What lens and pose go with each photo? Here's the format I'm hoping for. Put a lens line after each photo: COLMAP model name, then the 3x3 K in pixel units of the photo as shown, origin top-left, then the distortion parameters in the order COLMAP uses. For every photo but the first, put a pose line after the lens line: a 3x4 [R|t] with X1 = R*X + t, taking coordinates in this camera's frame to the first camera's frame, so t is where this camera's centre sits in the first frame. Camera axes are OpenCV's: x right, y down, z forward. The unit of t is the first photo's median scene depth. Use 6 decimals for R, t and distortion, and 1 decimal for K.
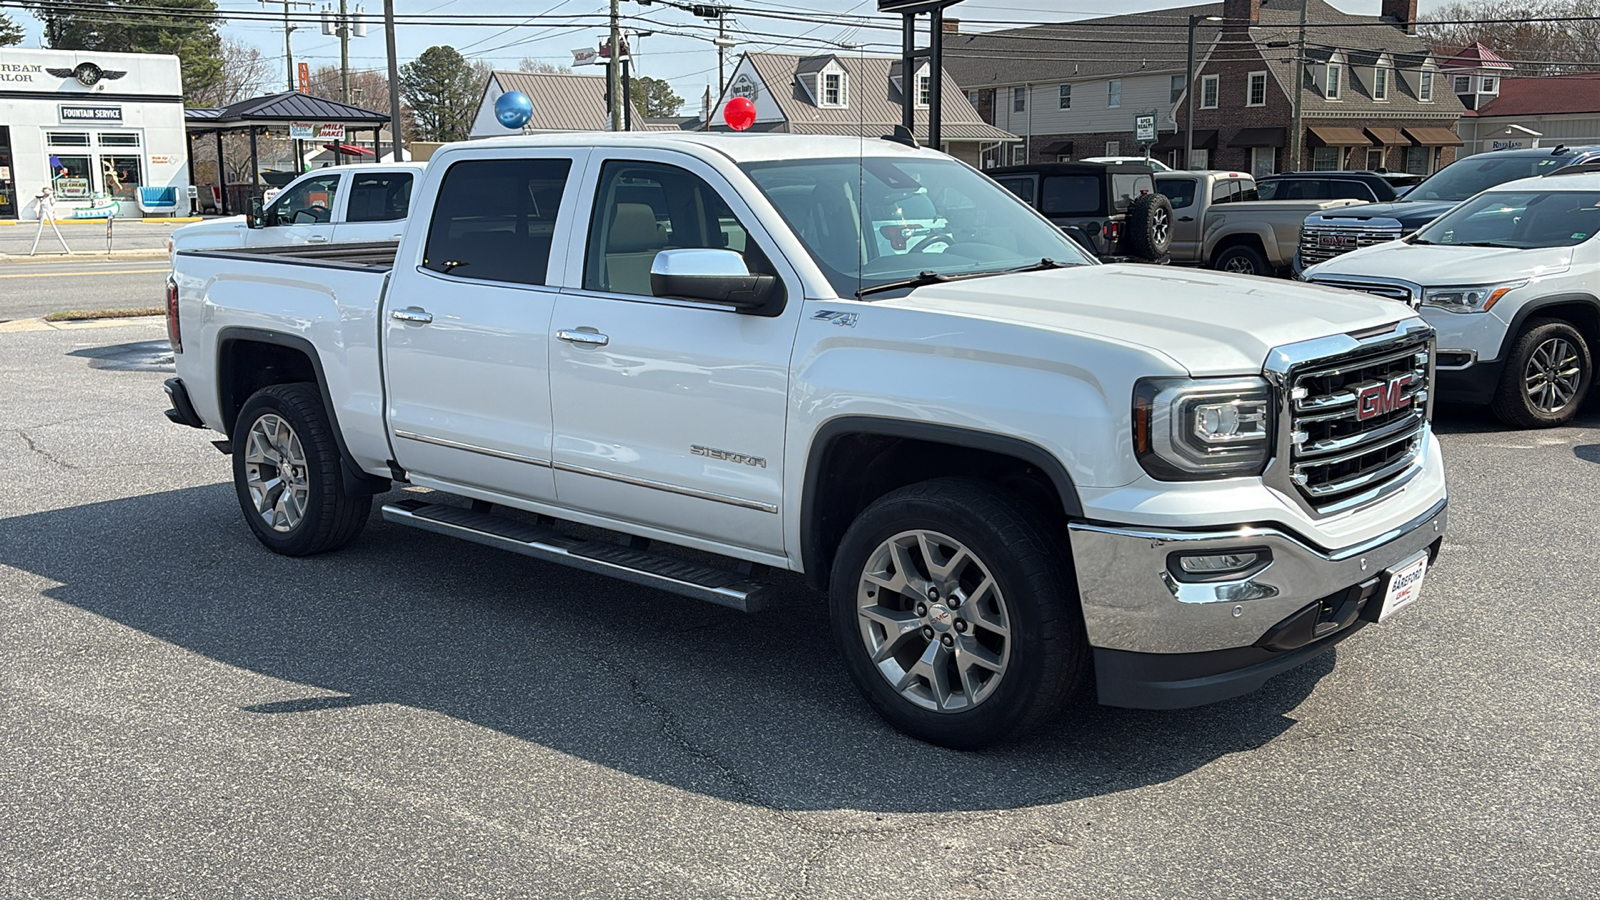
lens RADIAL K [[1478.1, 0, 785.1], [0, 1478.1, 442.7], [0, 0, 1]] dist [0.036197, -0.009980]
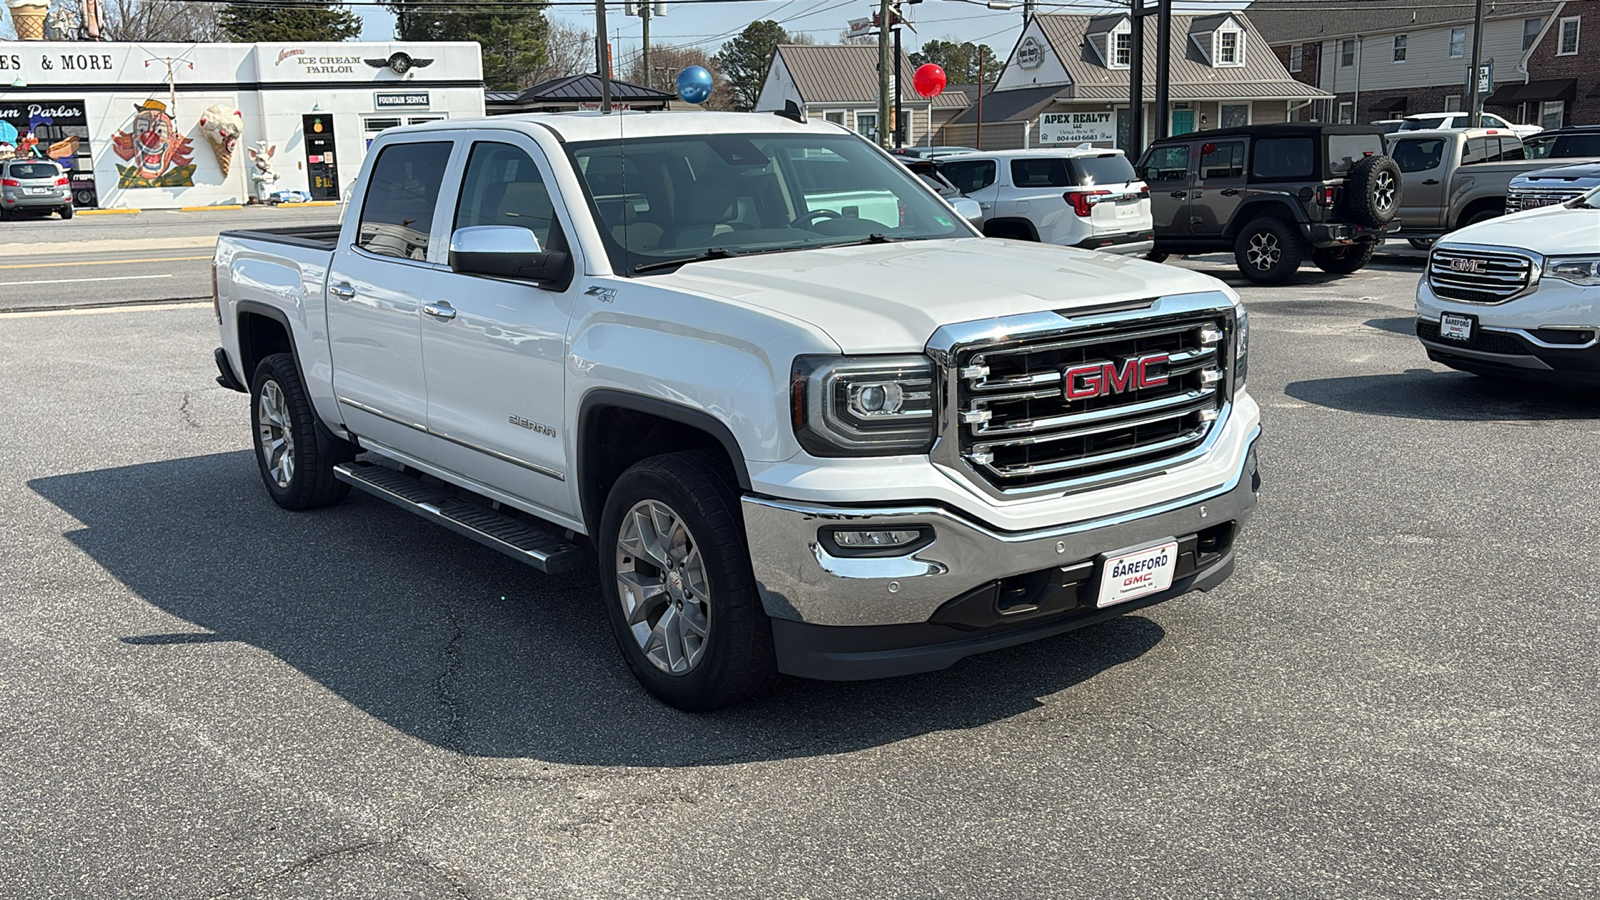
lens RADIAL K [[1487.8, 0, 772.0], [0, 1487.8, 469.5], [0, 0, 1]] dist [0.013947, 0.028599]
pose [[0.975272, 0.026248, -0.219443, 0.288145], [-0.018279, 0.999101, 0.038263, -0.002394], [0.220250, -0.033305, 0.974875, 0.003365]]
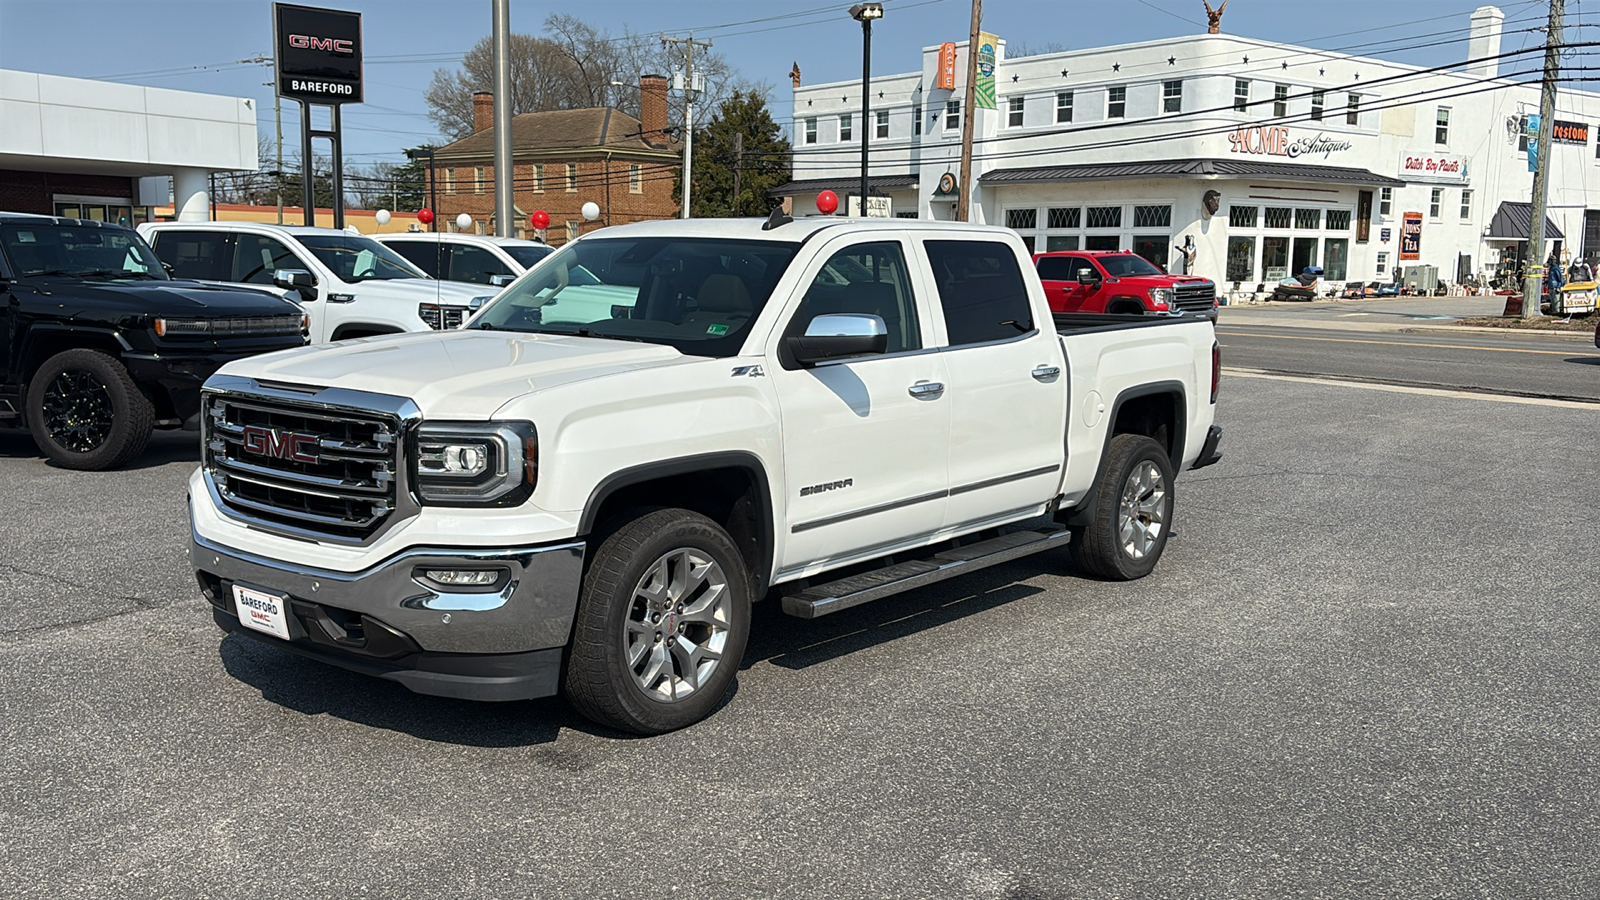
lens RADIAL K [[1490.7, 0, 758.4], [0, 1490.7, 453.7], [0, 0, 1]] dist [0.114481, -0.292039]
pose [[0.014800, 0.143048, -0.989605, 1.129351], [-0.193261, 0.971460, 0.137535, -0.184244], [0.981036, 0.189216, 0.042024, 0.949657]]
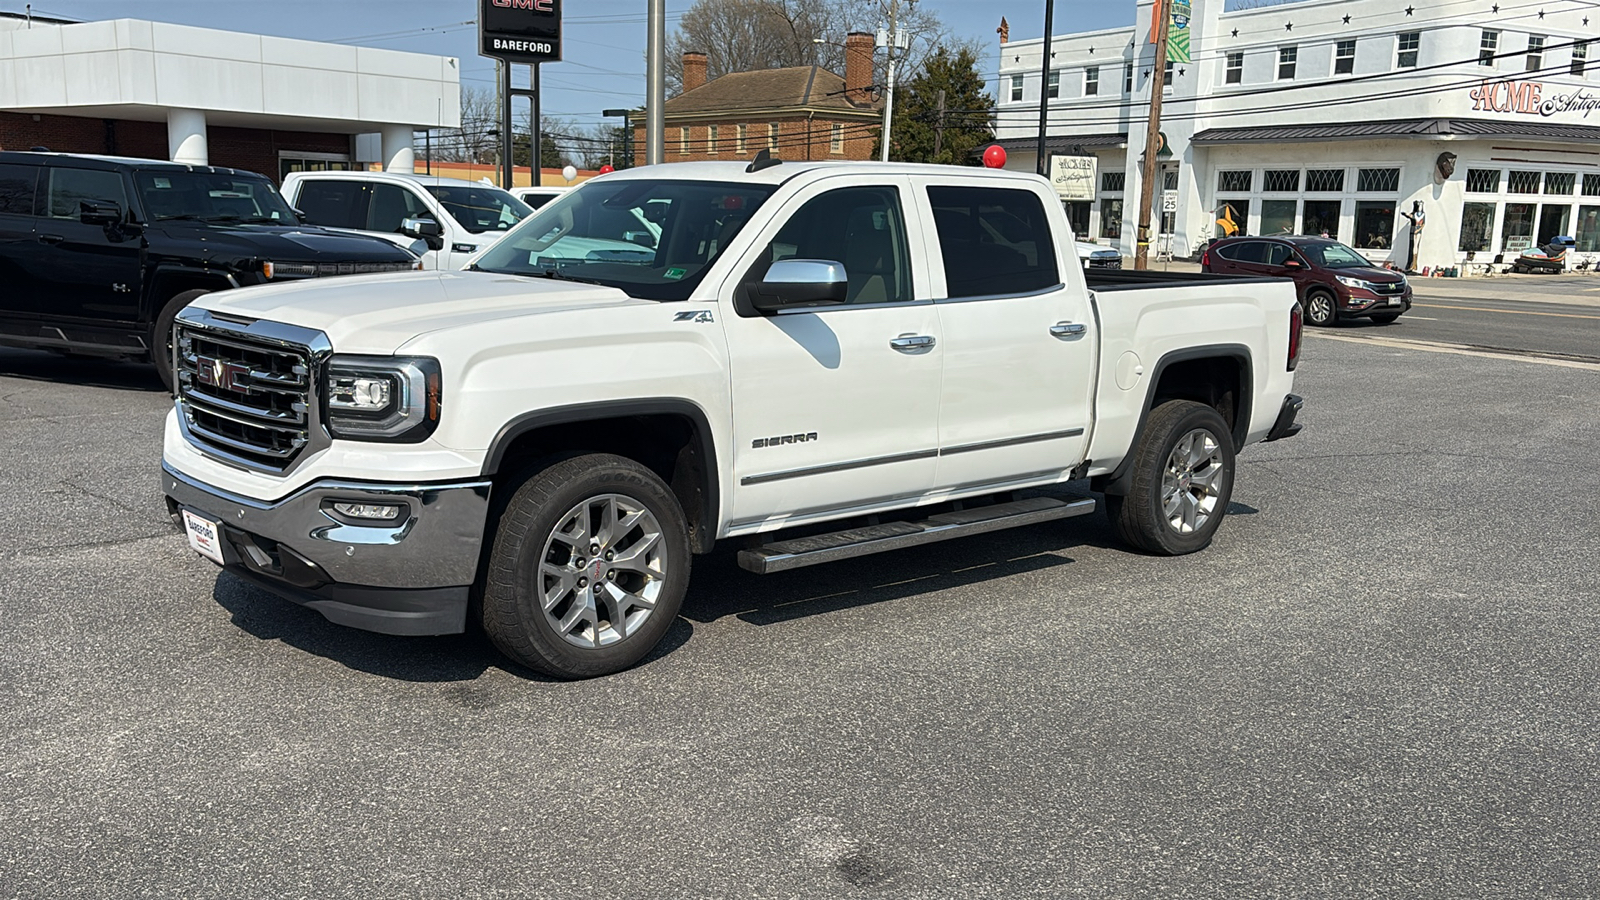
lens RADIAL K [[1493.6, 0, 731.2], [0, 1493.6, 472.4], [0, 0, 1]] dist [0.047344, -0.003437]
pose [[-0.147839, 0.176504, -0.973134, 1.097092], [-0.203358, 0.957497, 0.204562, -0.203797], [0.967879, 0.228137, -0.105662, 1.107963]]
